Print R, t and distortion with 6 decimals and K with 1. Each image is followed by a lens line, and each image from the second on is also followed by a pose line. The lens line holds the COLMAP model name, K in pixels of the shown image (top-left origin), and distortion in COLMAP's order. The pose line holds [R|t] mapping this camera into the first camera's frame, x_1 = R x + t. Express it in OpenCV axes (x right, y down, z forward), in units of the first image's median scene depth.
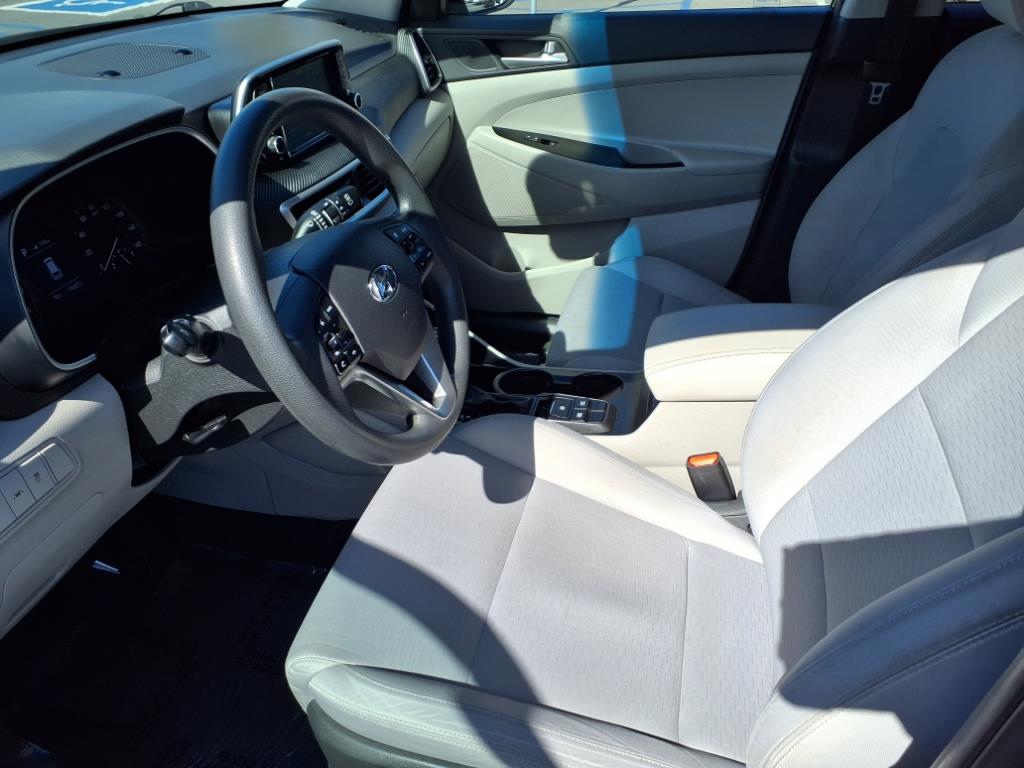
lens RADIAL K [[817.8, 0, 523.7], [0, 817.8, 384.0], [0, 0, 1]] dist [0.079815, -0.114817]
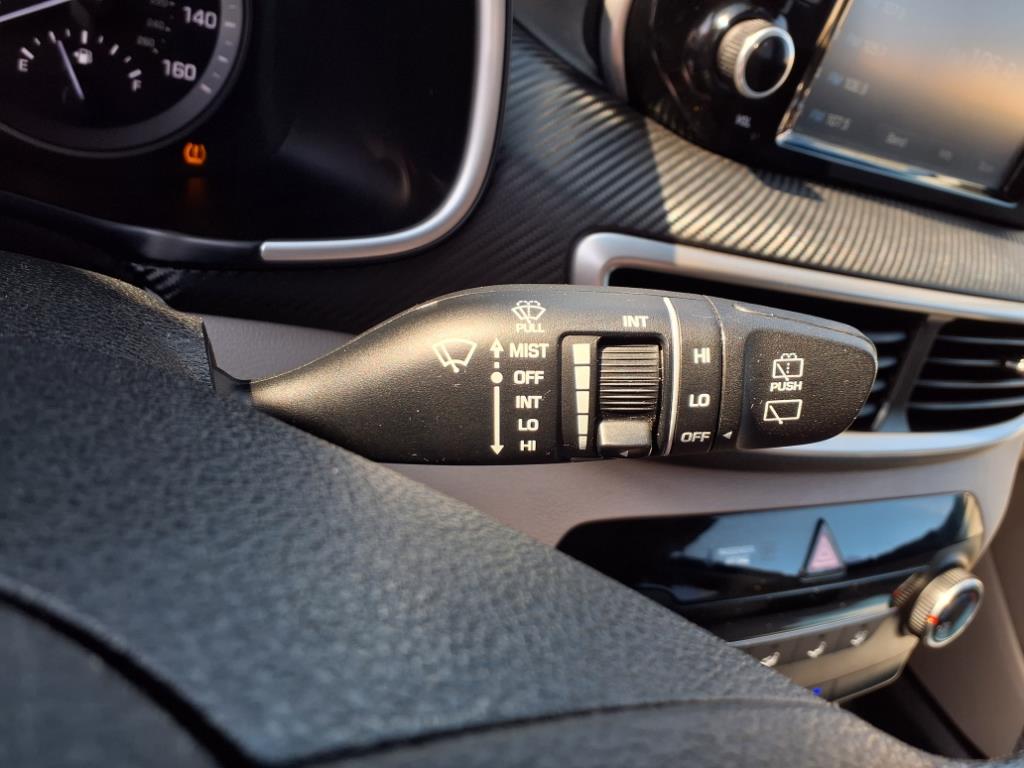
lens RADIAL K [[817.8, 0, 523.7], [0, 817.8, 384.0], [0, 0, 1]] dist [0.079815, -0.114817]
pose [[0.614549, 0.624350, -0.482200, -0.138619], [-0.673016, 0.733831, 0.092423, -0.173118], [0.411557, 0.267730, 0.871172, 0.705349]]
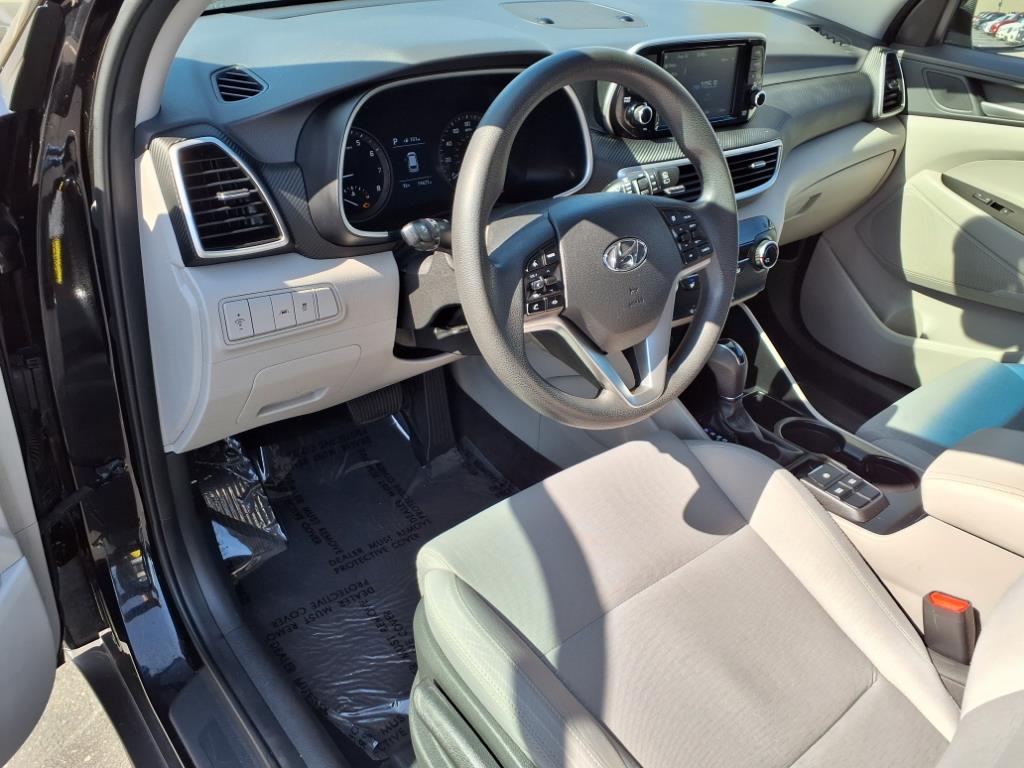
lens RADIAL K [[817.8, 0, 523.7], [0, 817.8, 384.0], [0, 0, 1]] dist [0.079815, -0.114817]
pose [[0.792429, 0.389524, -0.469391, 0.185023], [-0.395058, 0.914077, 0.091606, -0.014895], [0.464743, 0.112846, 0.878226, 0.054544]]
